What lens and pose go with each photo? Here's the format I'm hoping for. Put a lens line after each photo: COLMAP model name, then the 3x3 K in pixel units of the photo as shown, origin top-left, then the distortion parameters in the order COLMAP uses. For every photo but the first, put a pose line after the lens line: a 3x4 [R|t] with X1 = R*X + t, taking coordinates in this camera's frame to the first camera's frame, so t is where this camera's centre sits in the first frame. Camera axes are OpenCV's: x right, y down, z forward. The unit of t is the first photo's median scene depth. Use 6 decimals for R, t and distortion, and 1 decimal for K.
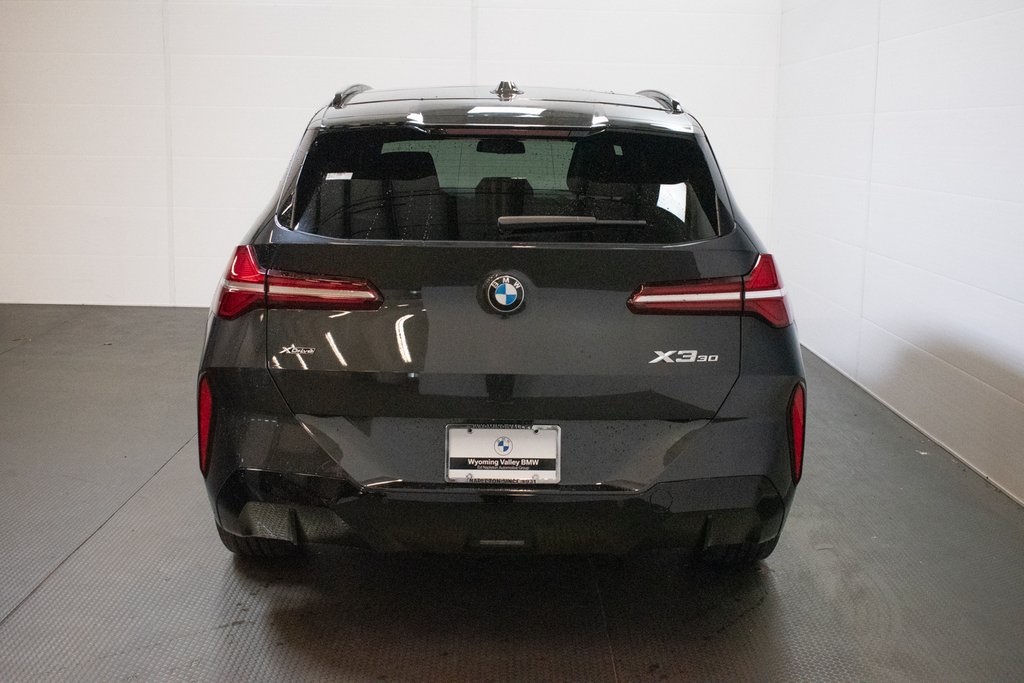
lens RADIAL K [[1123.4, 0, 513.1], [0, 1123.4, 342.5], [0, 0, 1]] dist [0.075029, 0.000000]
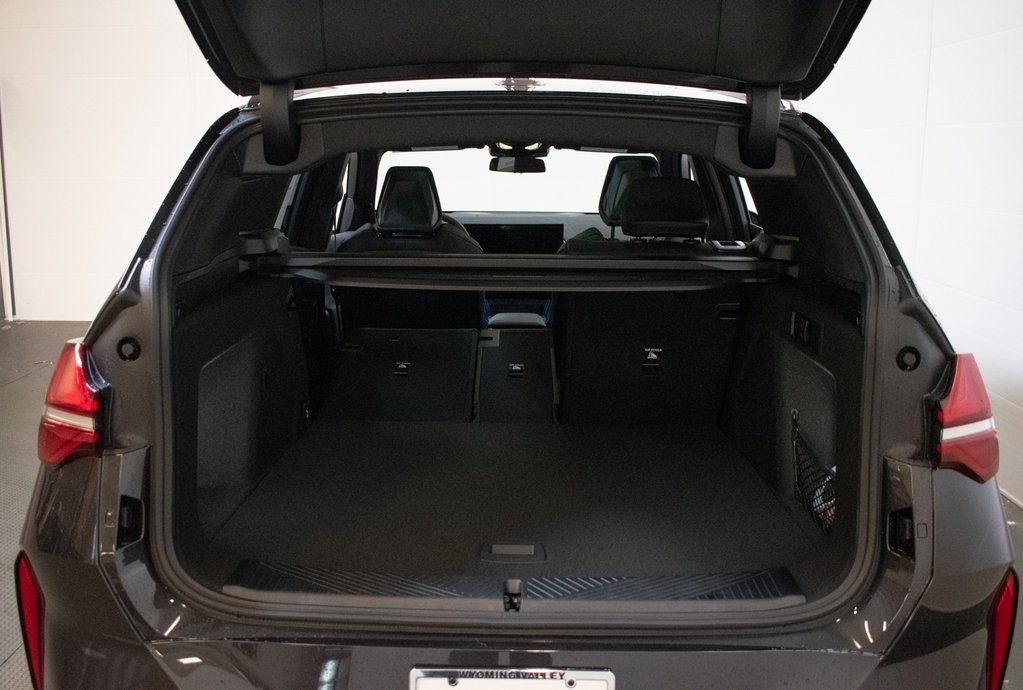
lens RADIAL K [[923.4, 0, 509.4], [0, 923.4, 343.7], [0, 0, 1]] dist [0.002181, 0.008589]
pose [[0.999689, -0.001938, -0.024847, 0.001436], [0.002545, 0.999698, 0.024432, -0.095932], [0.024792, -0.024488, 0.999393, 0.514208]]
